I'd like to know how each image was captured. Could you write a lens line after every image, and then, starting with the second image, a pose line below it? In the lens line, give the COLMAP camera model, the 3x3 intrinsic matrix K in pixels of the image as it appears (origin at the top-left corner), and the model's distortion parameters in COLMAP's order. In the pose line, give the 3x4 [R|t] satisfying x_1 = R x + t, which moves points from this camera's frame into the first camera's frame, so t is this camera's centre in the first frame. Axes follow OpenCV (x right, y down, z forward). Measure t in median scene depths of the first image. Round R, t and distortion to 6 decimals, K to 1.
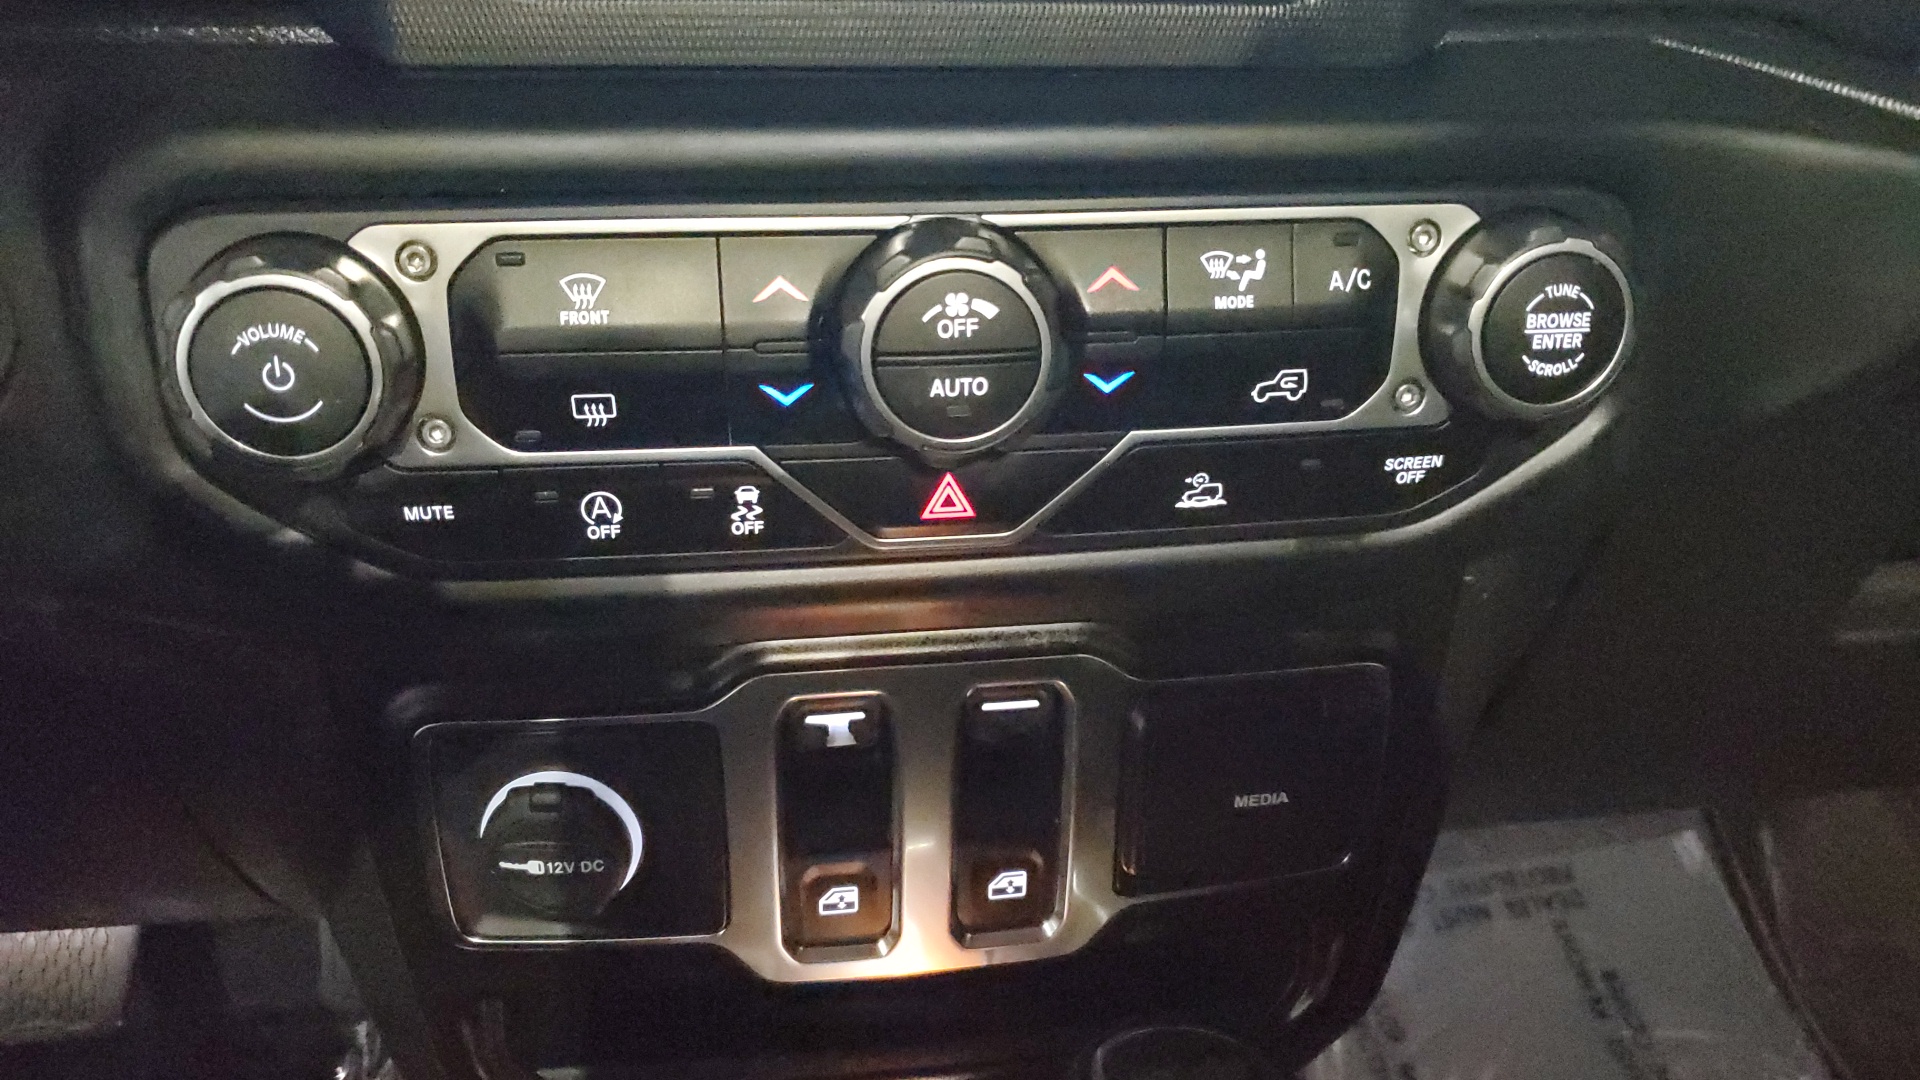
lens RADIAL K [[1534.2, 0, 965.3], [0, 1534.2, 573.6], [0, 0, 1]] dist [0.069478, -0.103971]
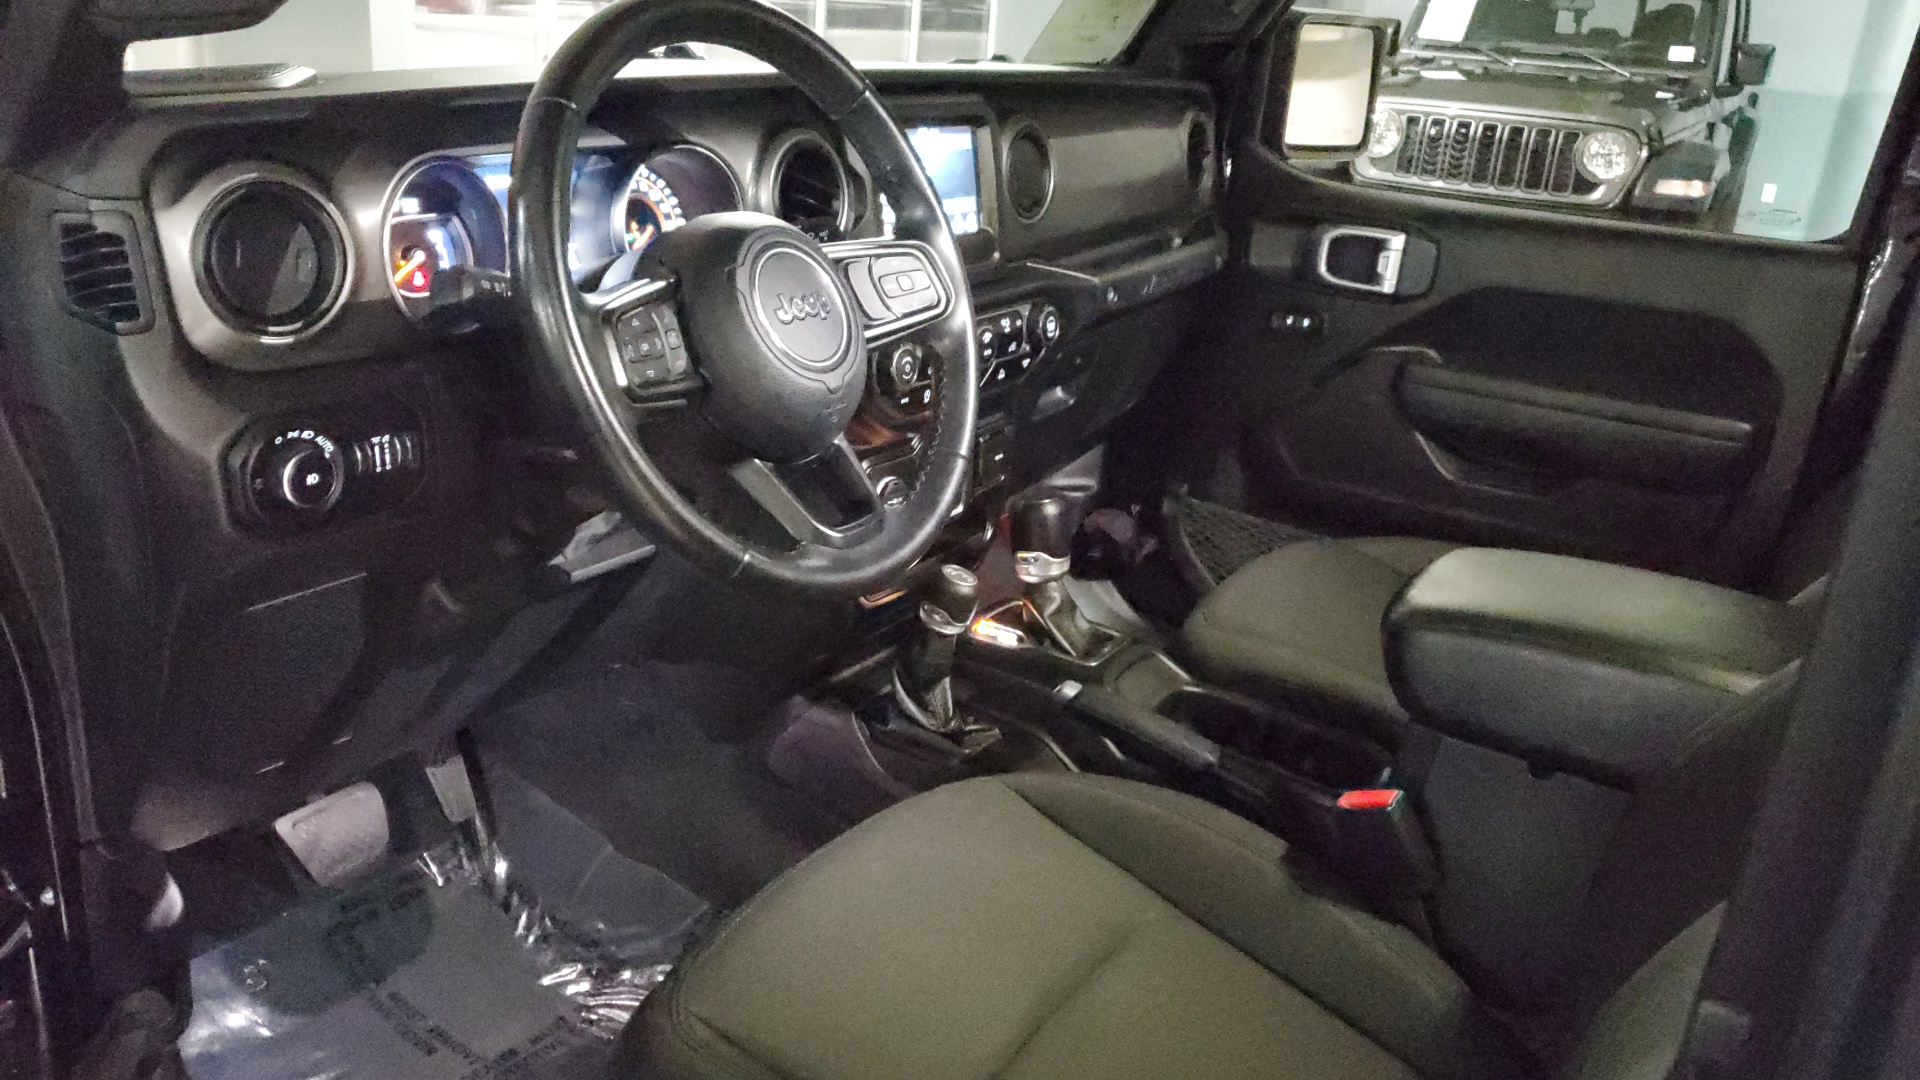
lens RADIAL K [[1534.2, 0, 959.4], [0, 1534.2, 539.0], [0, 0, 1]] dist [0.069478, -0.103971]
pose [[0.680960, -0.230535, 0.695087, -3.259321], [0.293445, 0.955523, 0.029431, 0.247204], [-0.670957, 0.183929, 0.718323, -2.107688]]
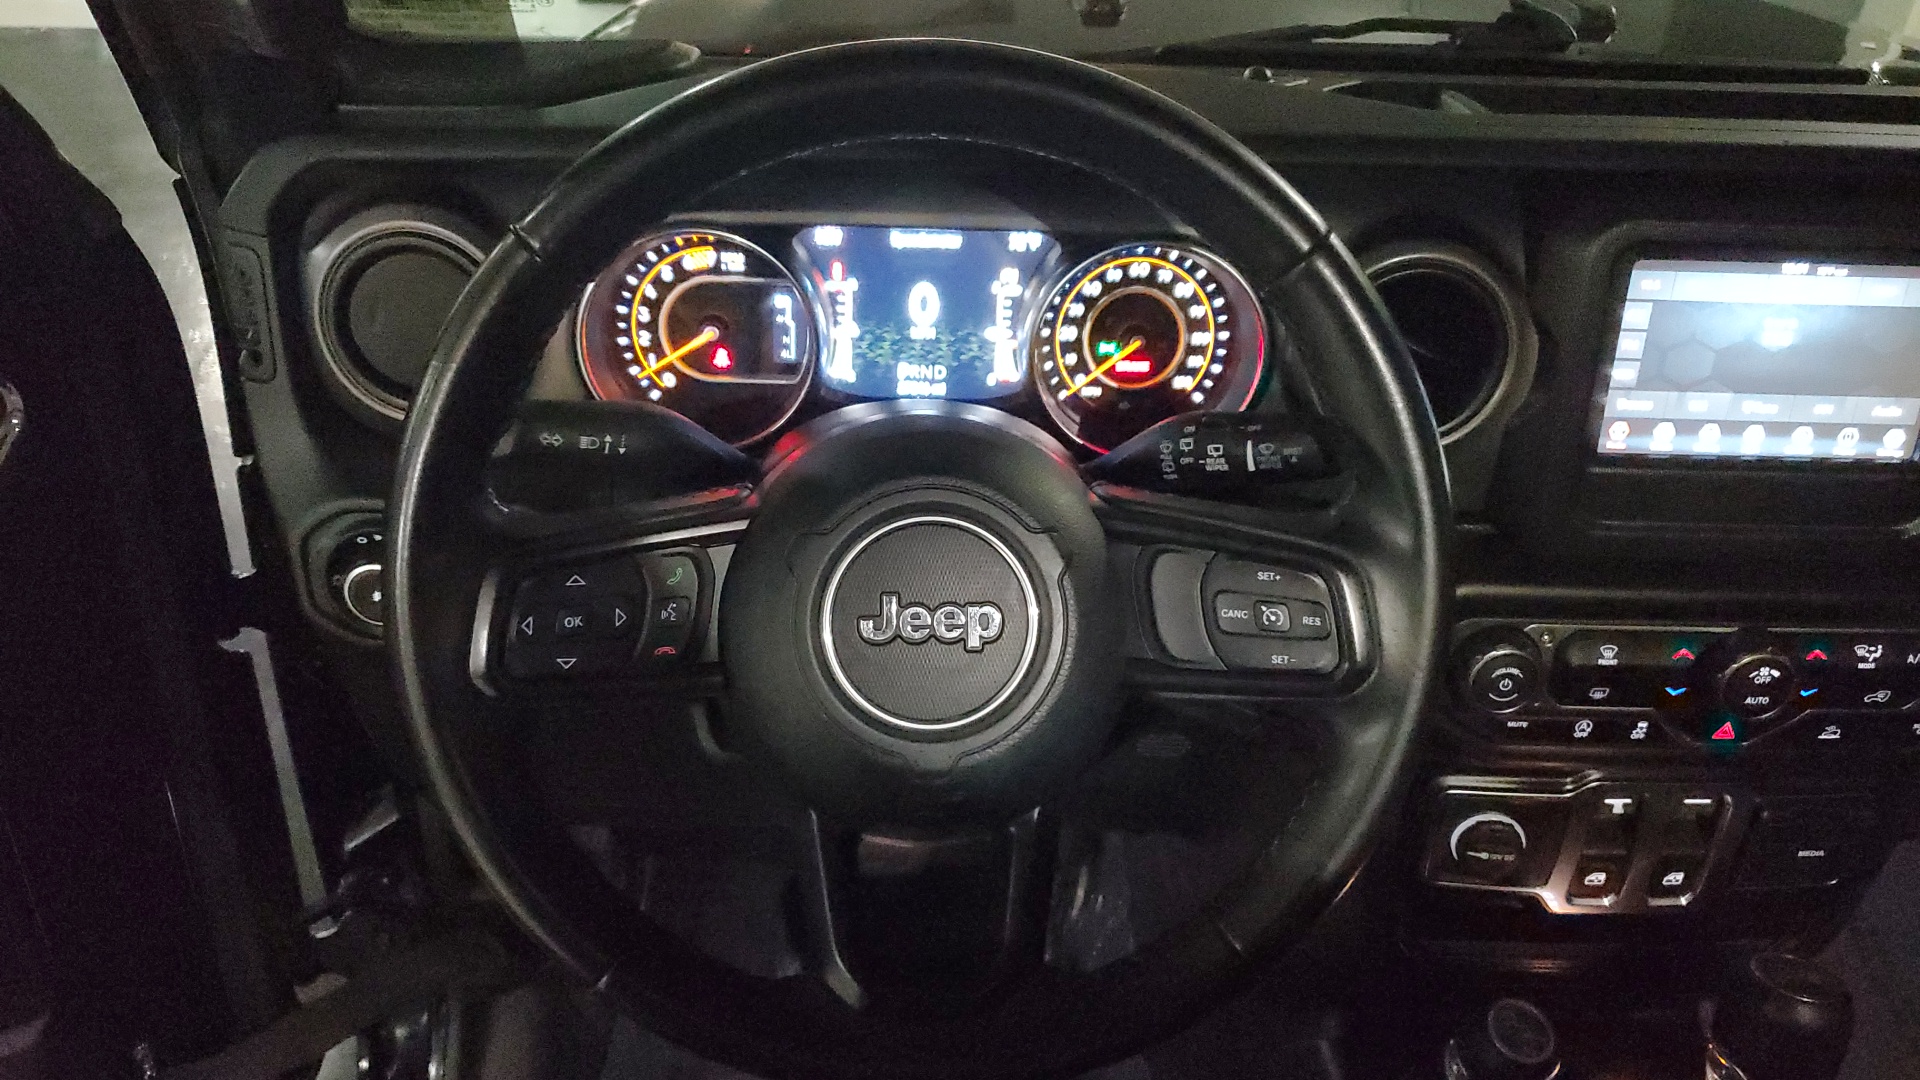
lens RADIAL K [[1534.2, 0, 946.1], [0, 1534.2, 540.4], [0, 0, 1]] dist [0.069478, -0.103971]
pose [[0.992685, 0.076976, -0.093015, -1.015593], [-0.070717, 0.995120, 0.068809, -0.425655], [0.097858, -0.061728, 0.993284, -1.496686]]
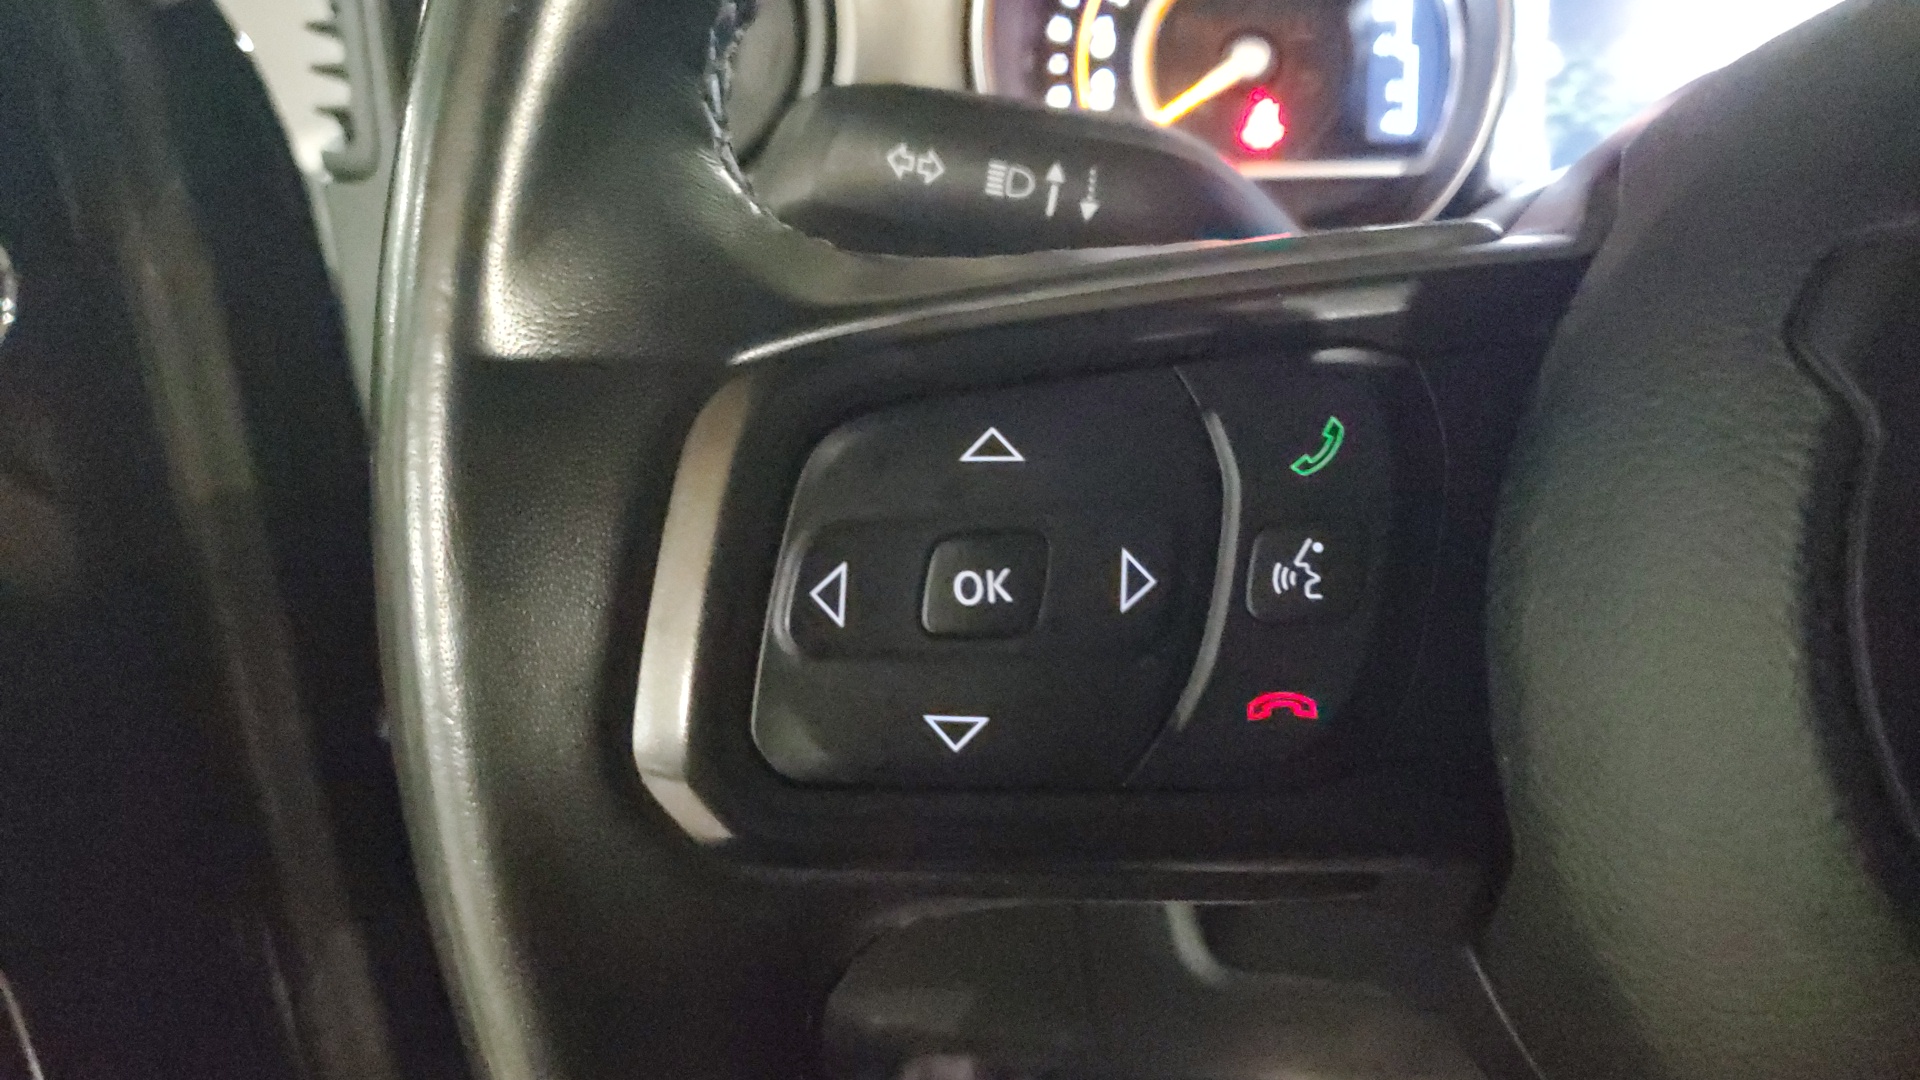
lens RADIAL K [[1534.2, 0, 970.8], [0, 1534.2, 538.3], [0, 0, 1]] dist [0.069478, -0.103971]
pose [[0.951862, 0.077768, -0.296498, -1.464260], [-0.081440, 0.996678, -0.000034, -0.190004], [0.295511, 0.024179, 0.955033, -0.240930]]
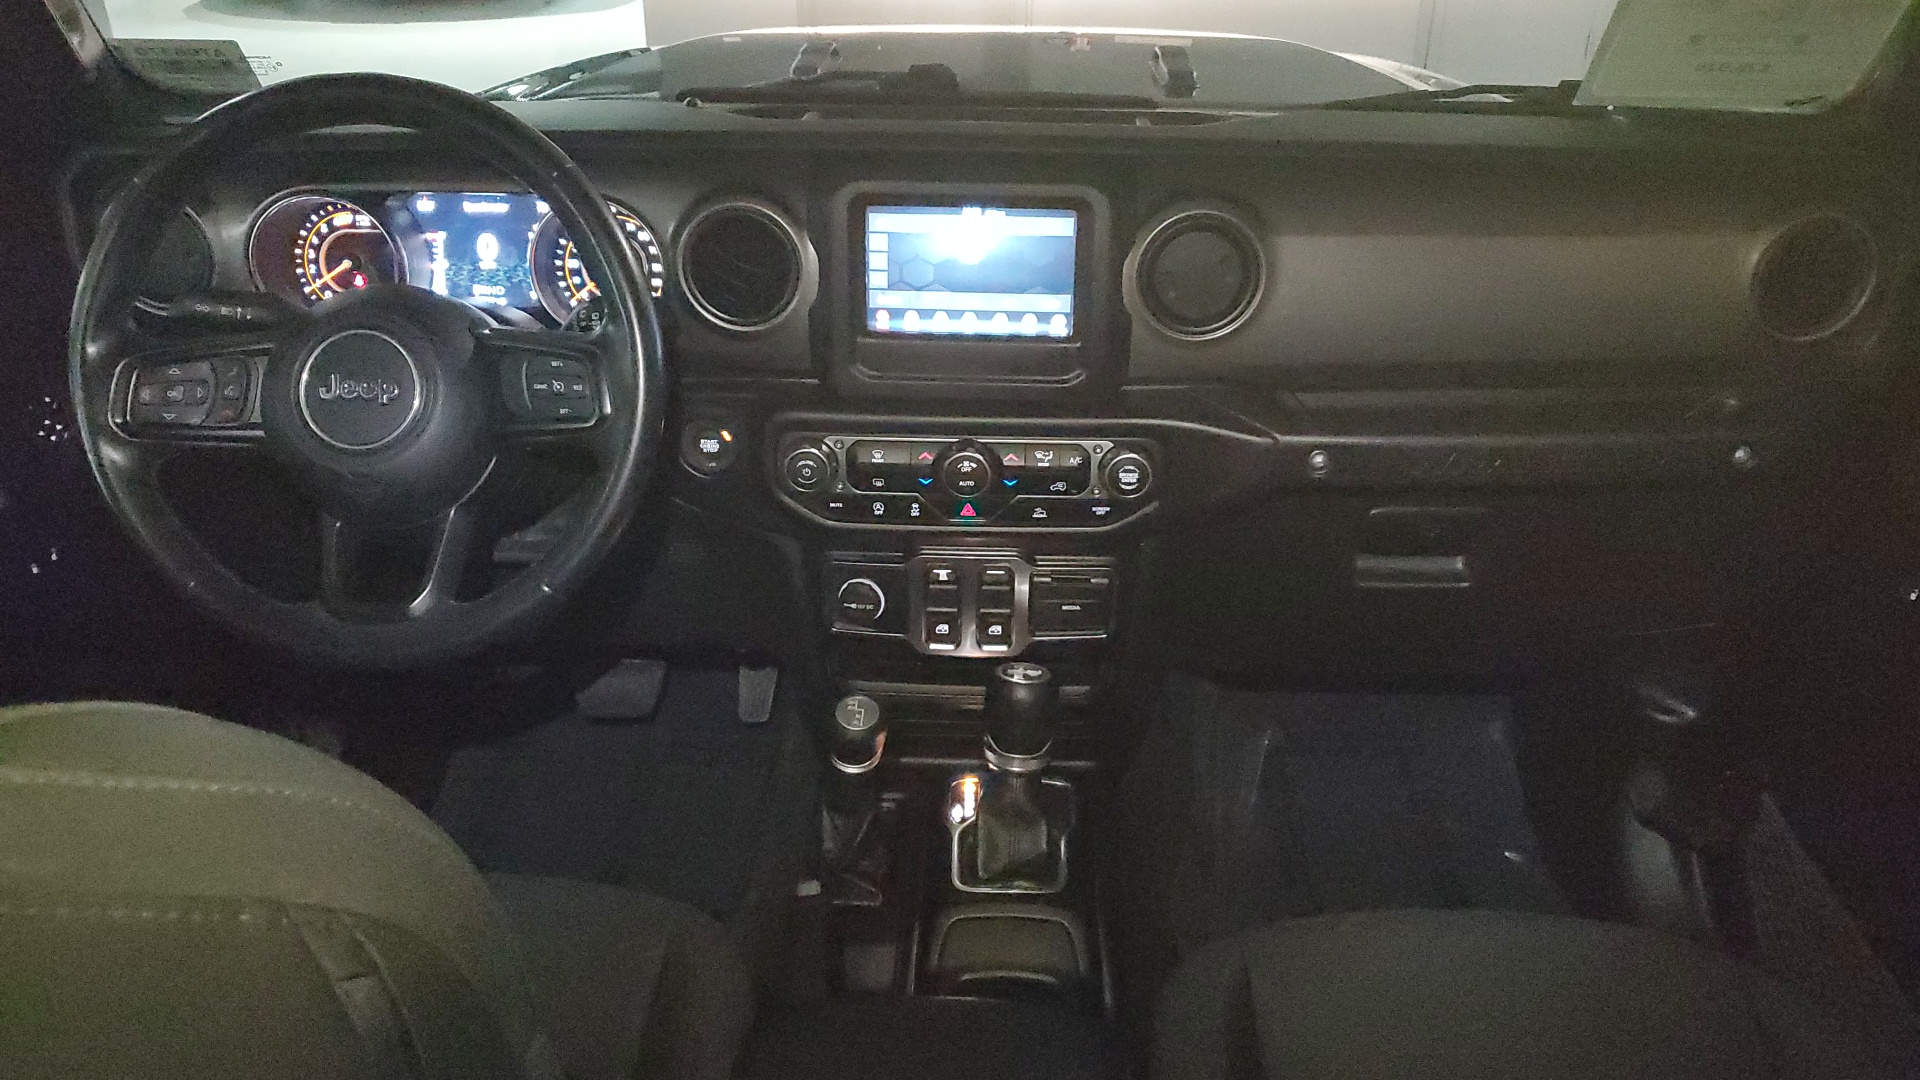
lens RADIAL K [[1534.2, 0, 978.8], [0, 1534.2, 533.7], [0, 0, 1]] dist [0.069478, -0.103971]
pose [[0.981074, 0.073473, -0.179150, 0.689923], [-0.073697, 0.997266, 0.005410, -0.014207], [0.179058, 0.007895, 0.983807, -2.678354]]
